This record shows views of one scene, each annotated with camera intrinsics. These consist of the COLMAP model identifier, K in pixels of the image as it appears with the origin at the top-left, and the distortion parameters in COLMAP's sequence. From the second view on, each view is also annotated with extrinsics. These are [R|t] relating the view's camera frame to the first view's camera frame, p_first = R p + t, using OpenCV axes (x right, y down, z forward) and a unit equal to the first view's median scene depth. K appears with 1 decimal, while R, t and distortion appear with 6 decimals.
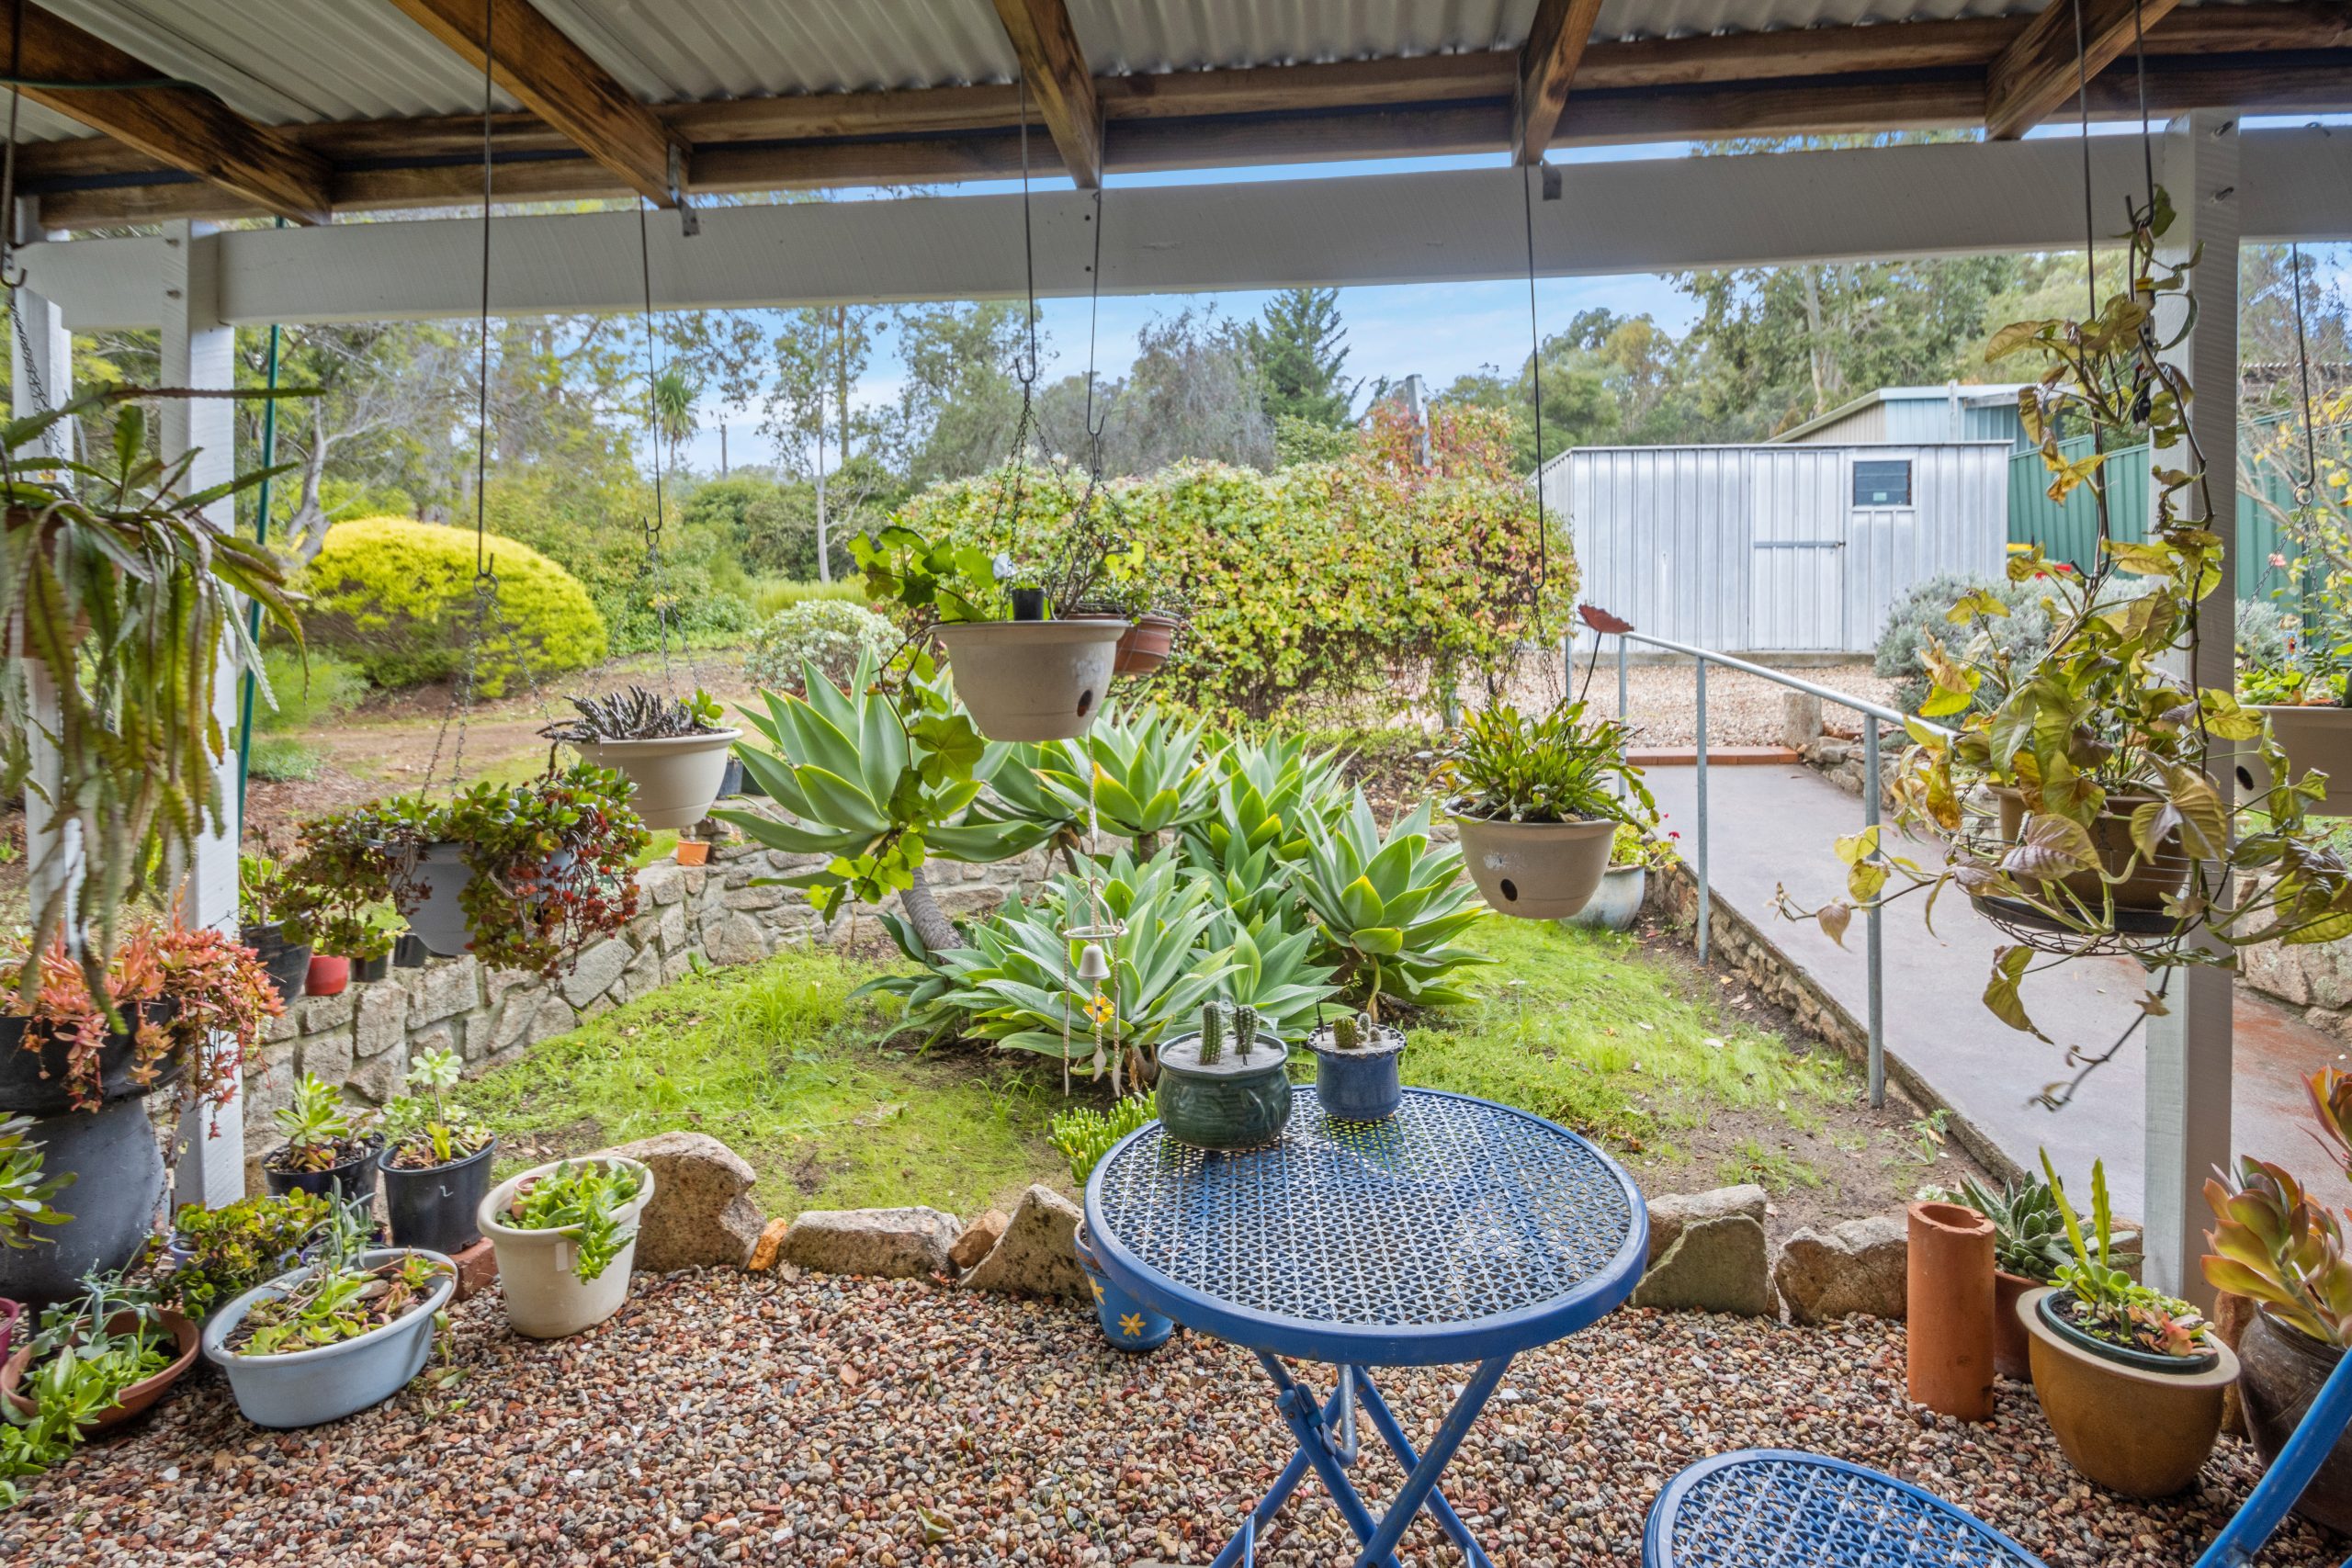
lens RADIAL K [[1187.0, 0, 1163.3], [0, 1187.0, 711.7], [0, 0, 1]] dist [0.002225, -0.000331]
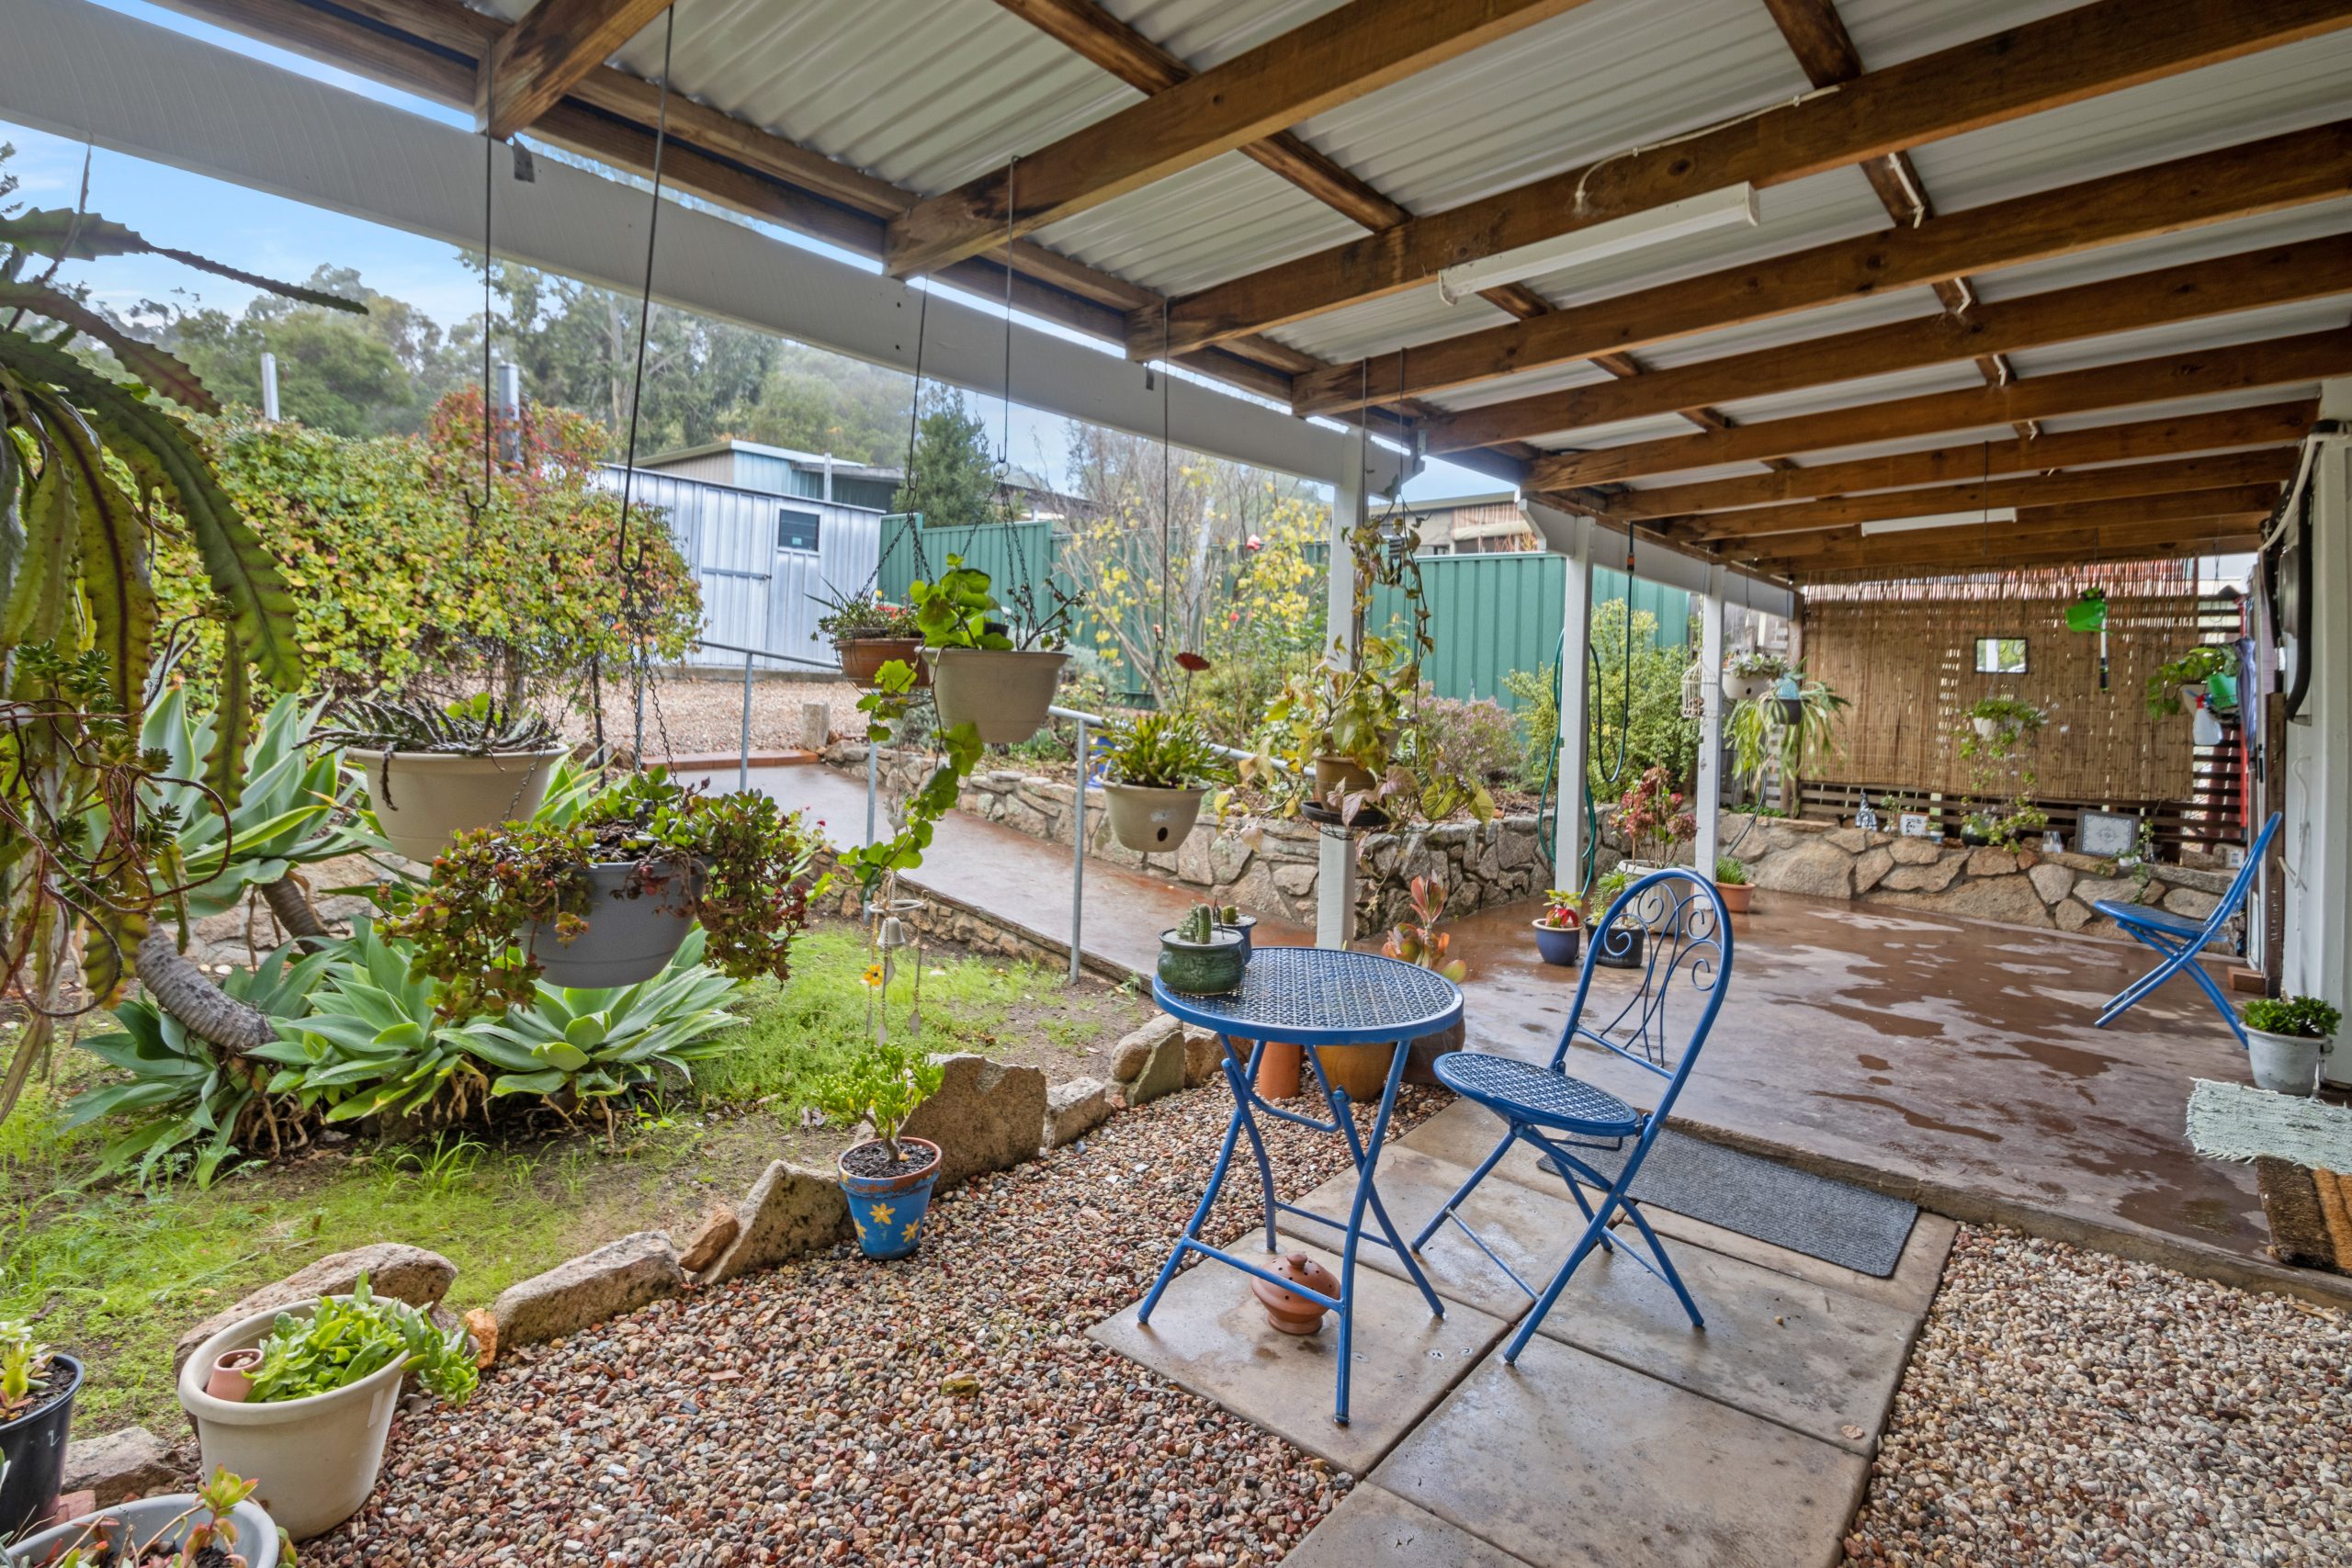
lens RADIAL K [[1187.0, 0, 1163.3], [0, 1187.0, 711.7], [0, 0, 1]] dist [0.002225, -0.000331]
pose [[0.555639, 0.003569, 0.831416, -0.313748], [0.002467, 0.999979, -0.005941, -0.000773], [-0.831420, 0.005352, 0.555618, 0.041577]]
